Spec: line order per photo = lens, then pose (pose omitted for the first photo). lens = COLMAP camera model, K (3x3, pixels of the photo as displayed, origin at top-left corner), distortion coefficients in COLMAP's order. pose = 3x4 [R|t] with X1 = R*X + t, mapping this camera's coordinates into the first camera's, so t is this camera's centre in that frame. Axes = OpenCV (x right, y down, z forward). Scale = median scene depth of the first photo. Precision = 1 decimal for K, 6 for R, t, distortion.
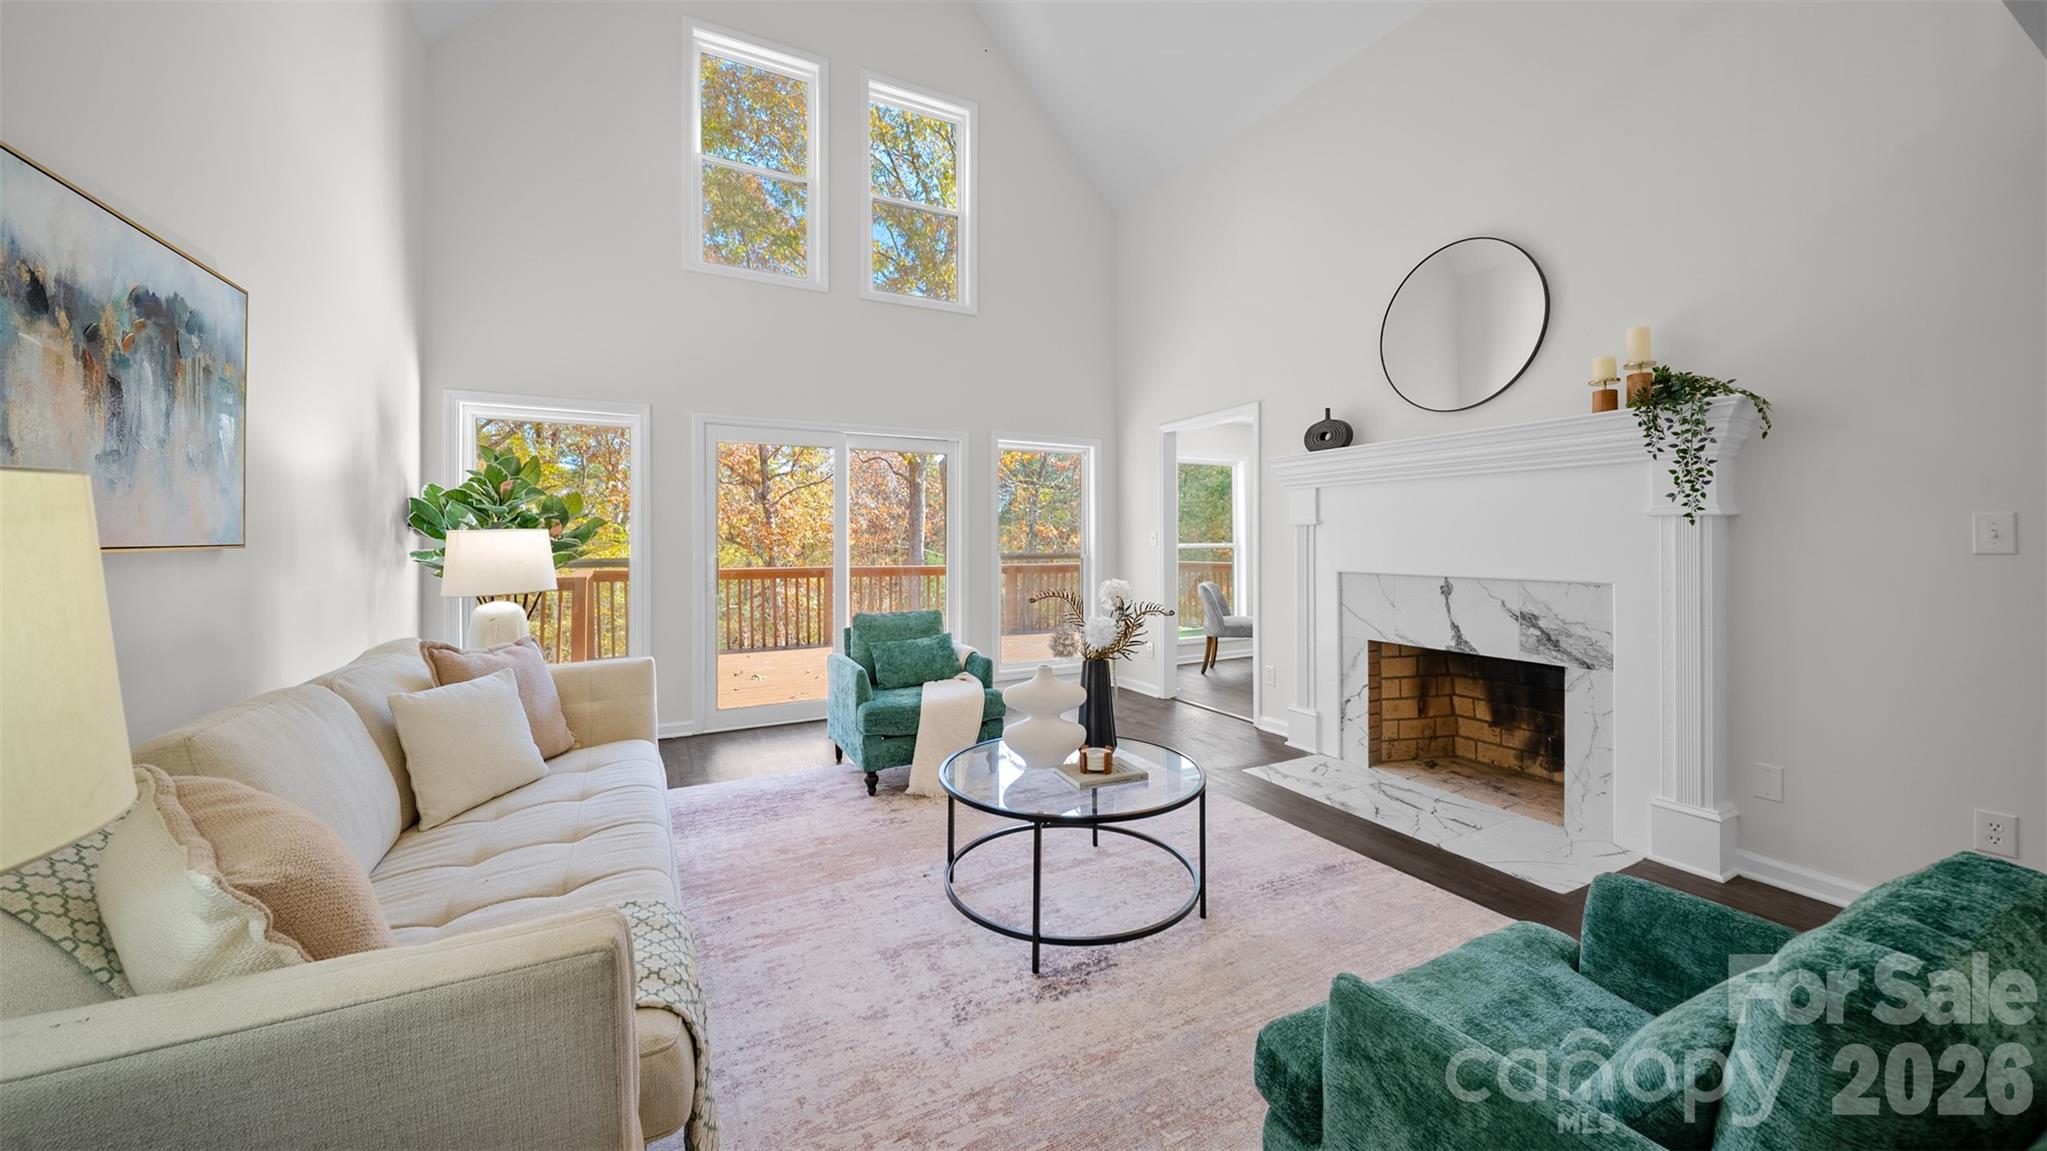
lens RADIAL K [[727.7, 0, 1025.7], [0, 727.7, 533.8], [0, 0, 1]] dist [0.000204, -0.000029]
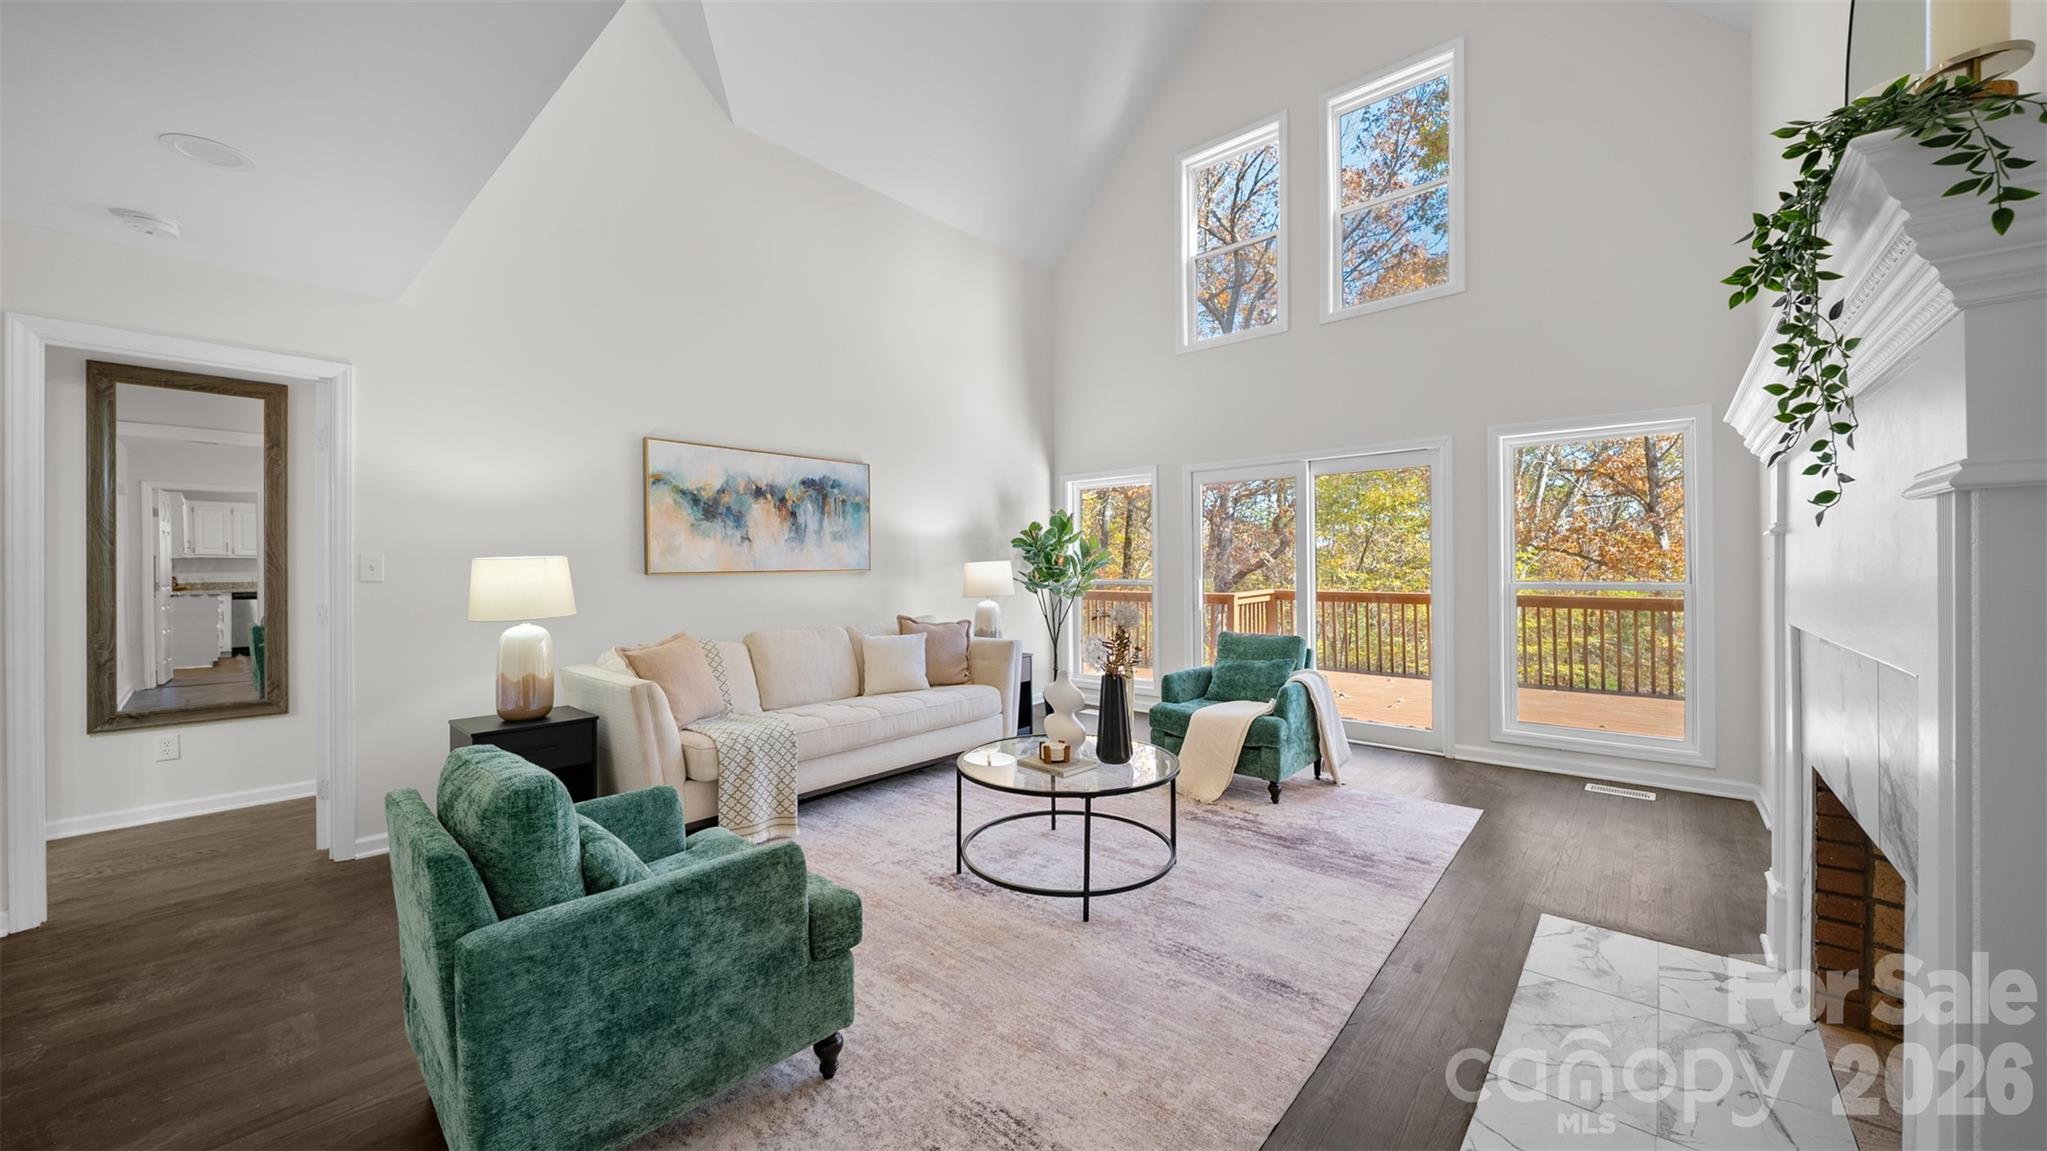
lens RADIAL K [[725.8, 0, 1026.3], [0, 725.8, 567.4], [0, 0, 1]] dist [-0.000408, -0.000098]
pose [[0.369212, -0.000001, -0.929345, 1.099039], [0.013467, 0.999895, 0.005348, 0.001971], [0.929247, -0.014490, 0.369174, 0.488641]]
